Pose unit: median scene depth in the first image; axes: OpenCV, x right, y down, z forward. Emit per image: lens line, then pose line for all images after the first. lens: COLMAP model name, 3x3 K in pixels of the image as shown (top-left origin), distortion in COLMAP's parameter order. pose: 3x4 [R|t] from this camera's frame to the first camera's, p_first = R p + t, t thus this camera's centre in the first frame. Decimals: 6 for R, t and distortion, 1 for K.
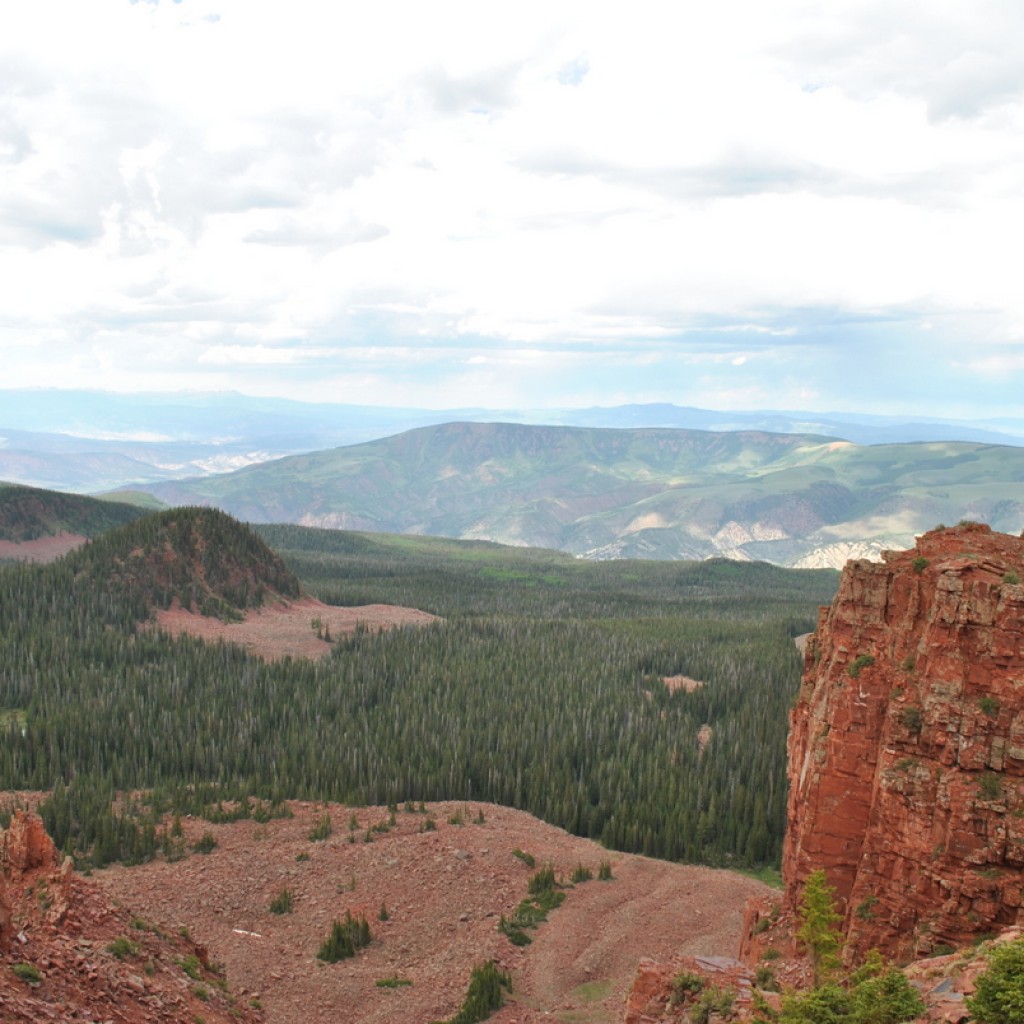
lens RADIAL K [[1221.7, 0, 512.0], [0, 1221.7, 512.0], [0, 0, 1]] dist [-0.072647, -0.006885]
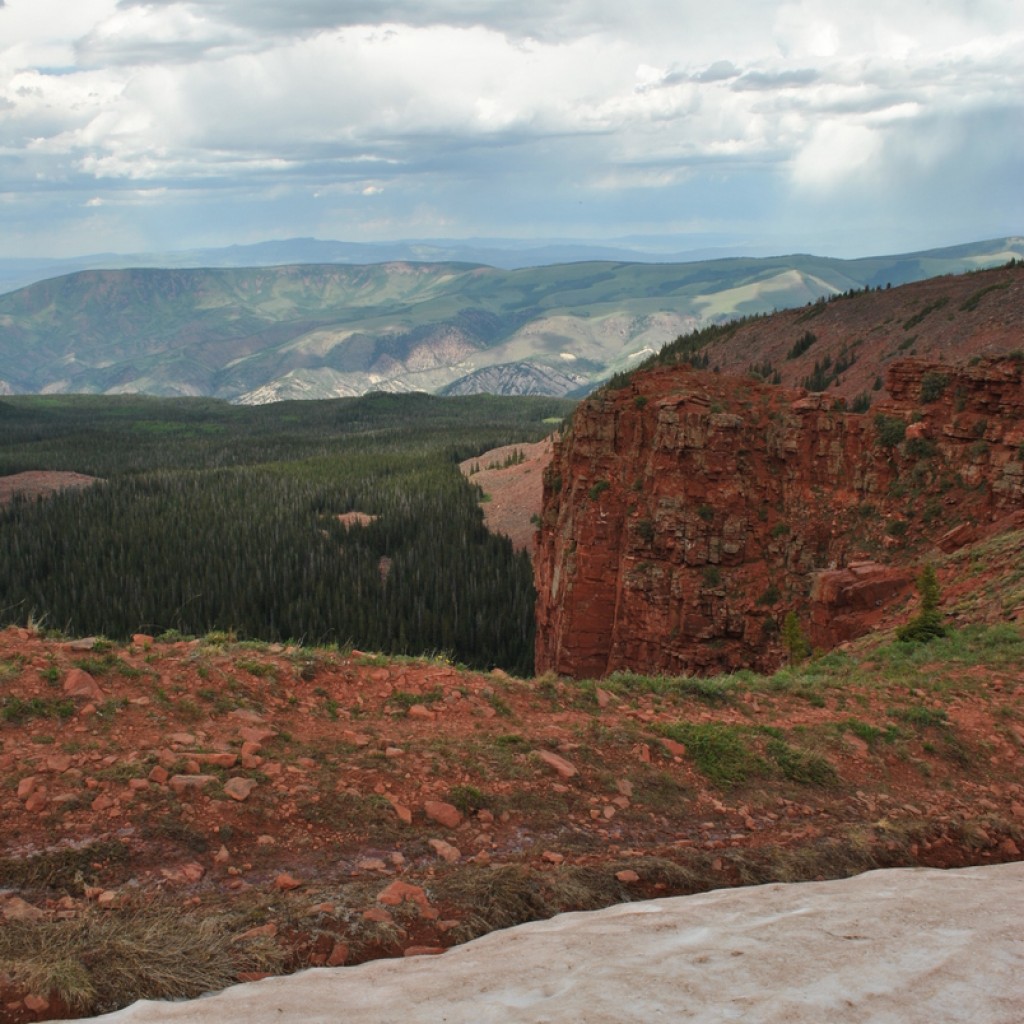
lens RADIAL K [[1244.2, 0, 500.3], [0, 1244.2, 515.4], [0, 0, 1]] dist [-0.082343, -0.004319]
pose [[0.957759, -0.107286, 0.266811, -0.137489], [0.069883, 0.986821, 0.145951, -0.035267], [-0.278953, -0.121140, 0.952633, -0.146997]]
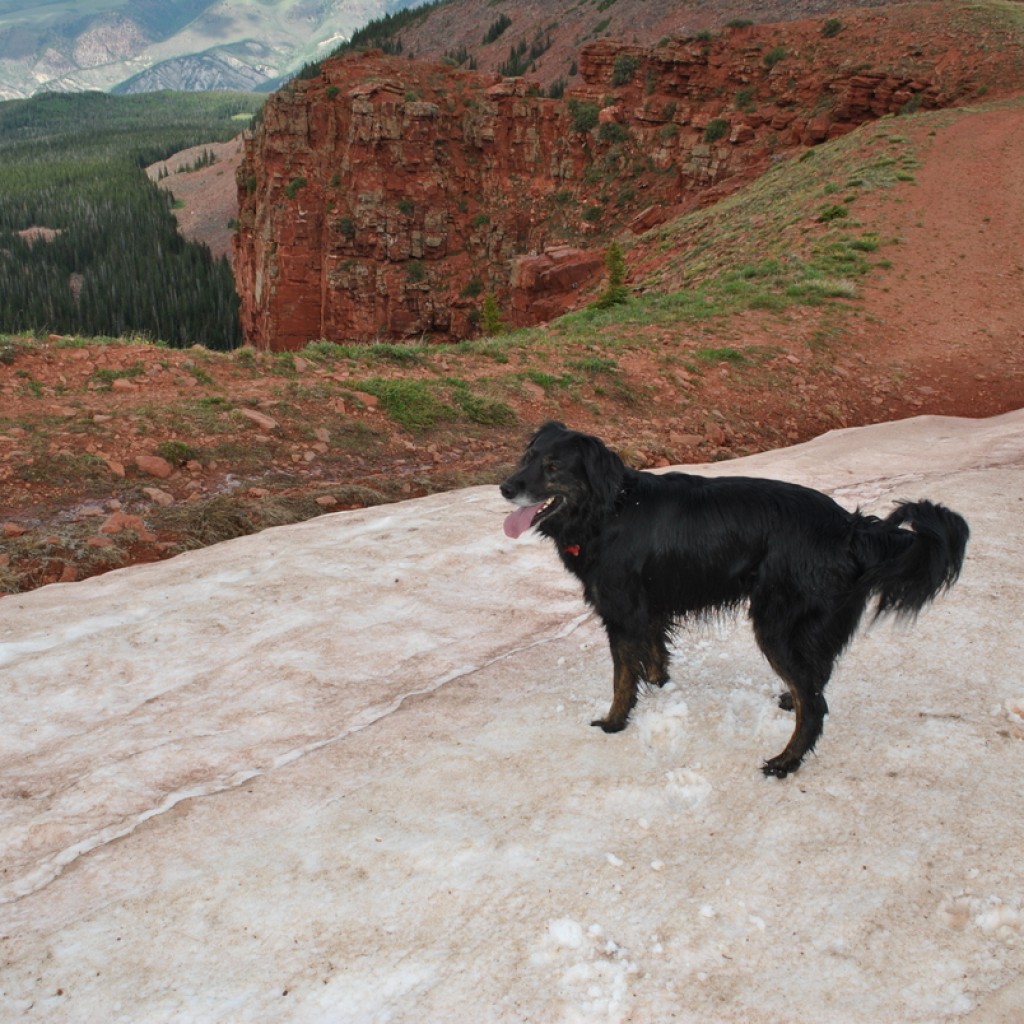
lens RADIAL K [[1241.9, 0, 516.0], [0, 1241.9, 533.5], [0, 0, 1]] dist [-0.084133, 0.007731]
pose [[0.858083, -0.262606, 0.441284, -0.139551], [0.070978, 0.911753, 0.404561, -0.033420], [-0.508582, -0.315825, 0.800999, -0.156598]]
